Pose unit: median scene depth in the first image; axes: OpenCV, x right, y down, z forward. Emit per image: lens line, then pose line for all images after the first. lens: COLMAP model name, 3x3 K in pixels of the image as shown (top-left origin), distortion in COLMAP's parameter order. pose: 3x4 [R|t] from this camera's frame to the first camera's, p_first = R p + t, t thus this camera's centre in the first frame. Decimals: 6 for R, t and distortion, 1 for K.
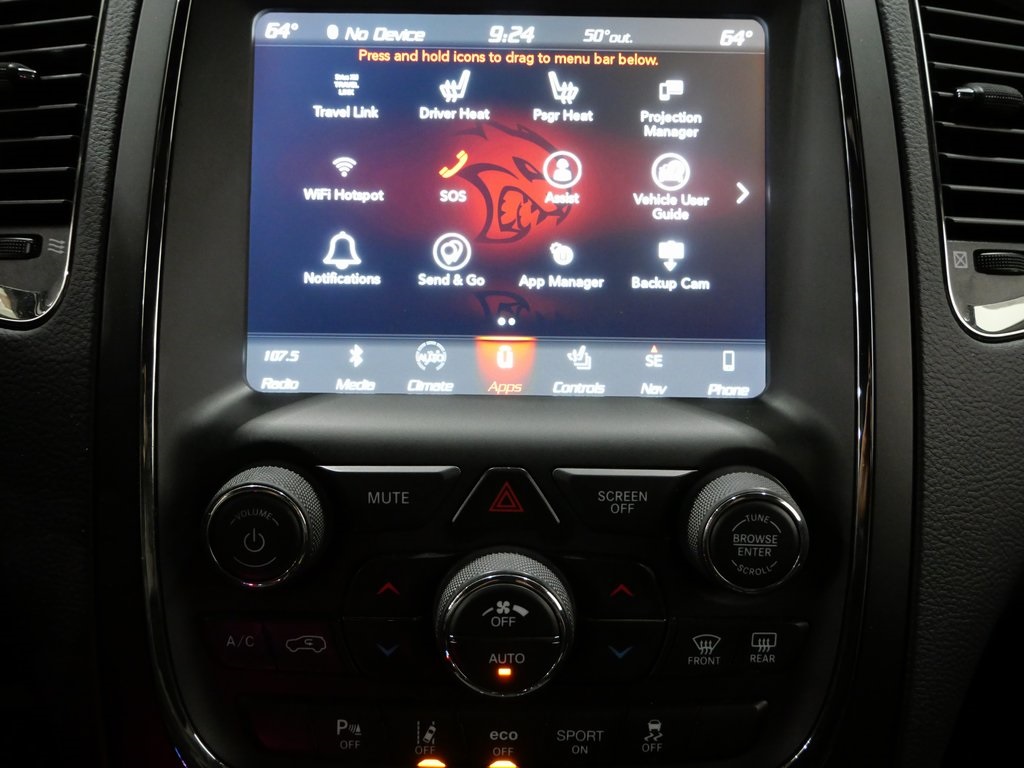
lens RADIAL K [[891.5, 0, 508.3], [0, 891.5, 383.2], [0, 0, 1]] dist [-0.014885, 0.011167]
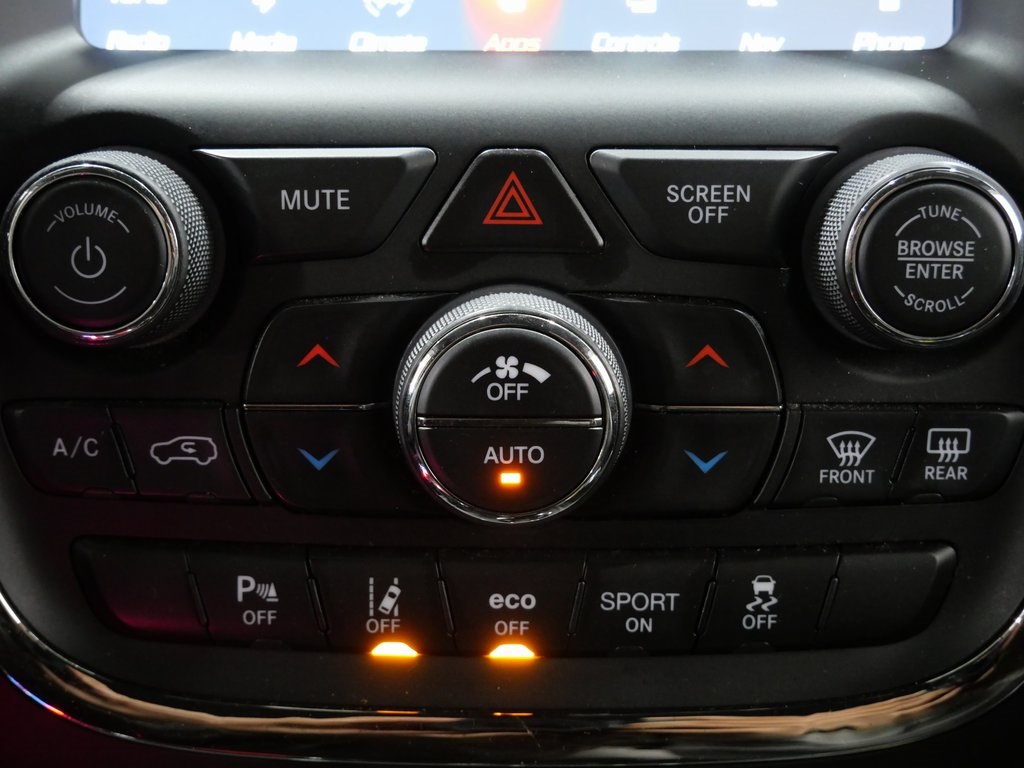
lens RADIAL K [[1316.5, 0, 512.4], [0, 1316.5, 382.0], [0, 0, 1]] dist [0.022920, 0.000000]
pose [[0.999602, -0.007663, -0.027135, 0.020338], [0.008856, 0.998987, 0.044115, 0.208706], [0.026770, -0.044338, 0.998658, 0.113612]]
